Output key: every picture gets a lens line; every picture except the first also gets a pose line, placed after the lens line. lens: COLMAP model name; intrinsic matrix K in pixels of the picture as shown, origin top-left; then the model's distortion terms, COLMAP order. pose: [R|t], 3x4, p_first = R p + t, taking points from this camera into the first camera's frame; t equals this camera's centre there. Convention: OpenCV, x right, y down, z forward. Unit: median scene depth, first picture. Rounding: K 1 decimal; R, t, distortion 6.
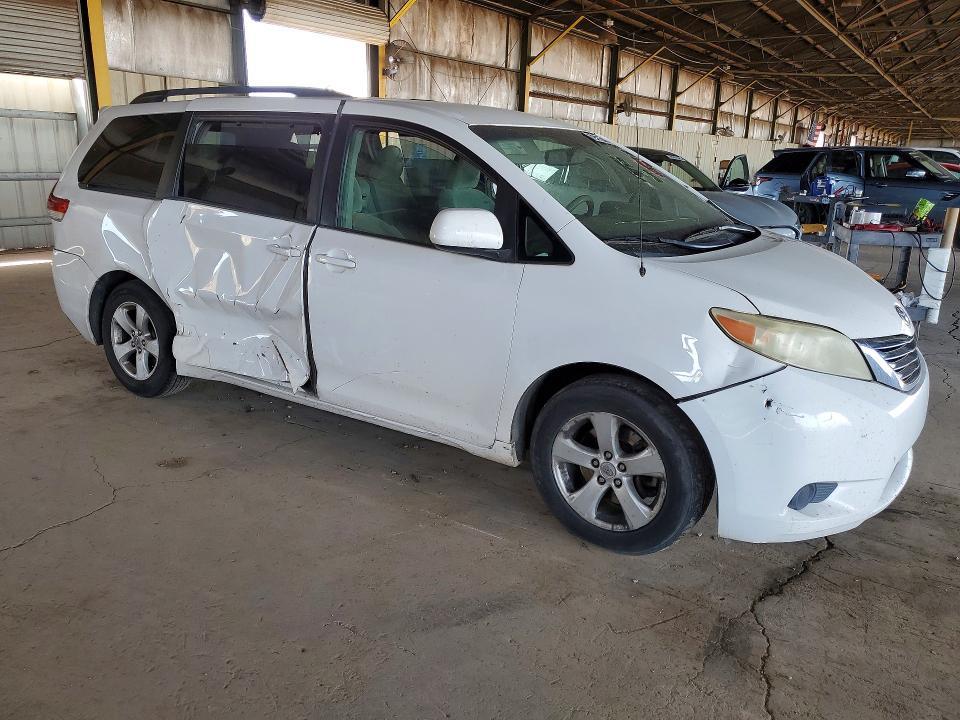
lens RADIAL K [[783.7, 0, 480.0], [0, 783.7, 360.0], [0, 0, 1]] dist [0.023120, 0.000825]
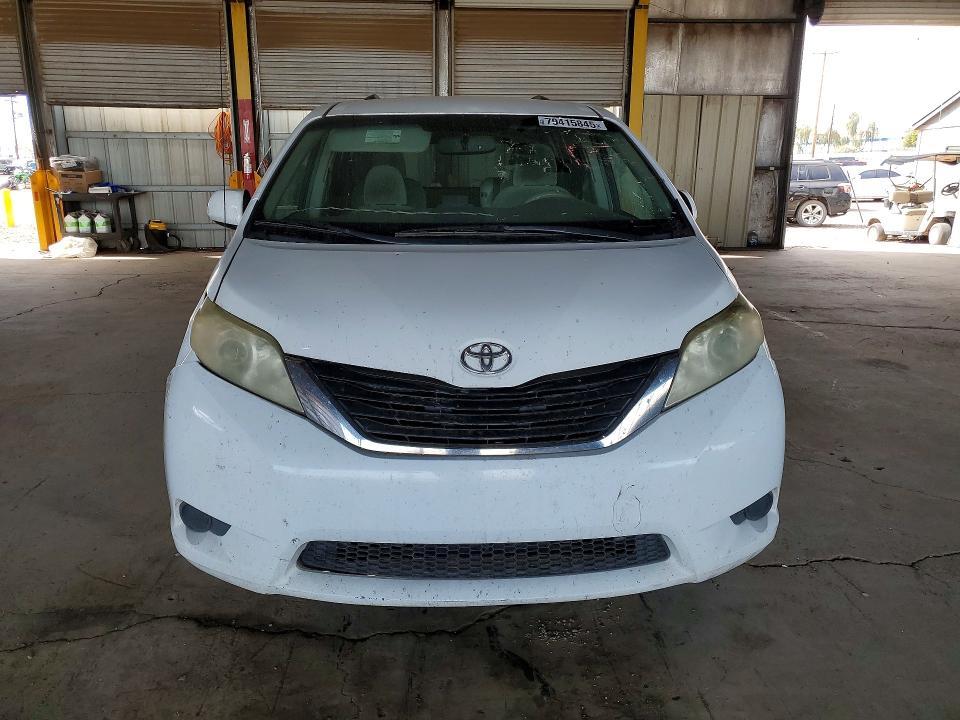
lens RADIAL K [[737.6, 0, 458.4], [0, 737.6, 362.2], [0, 0, 1]] dist [0.026993, -0.003514]
pose [[0.575380, 0.191178, -0.795229, 0.284463], [-0.197479, 0.976004, 0.091753, -0.032019], [0.793688, 0.104248, 0.599327, 0.170110]]
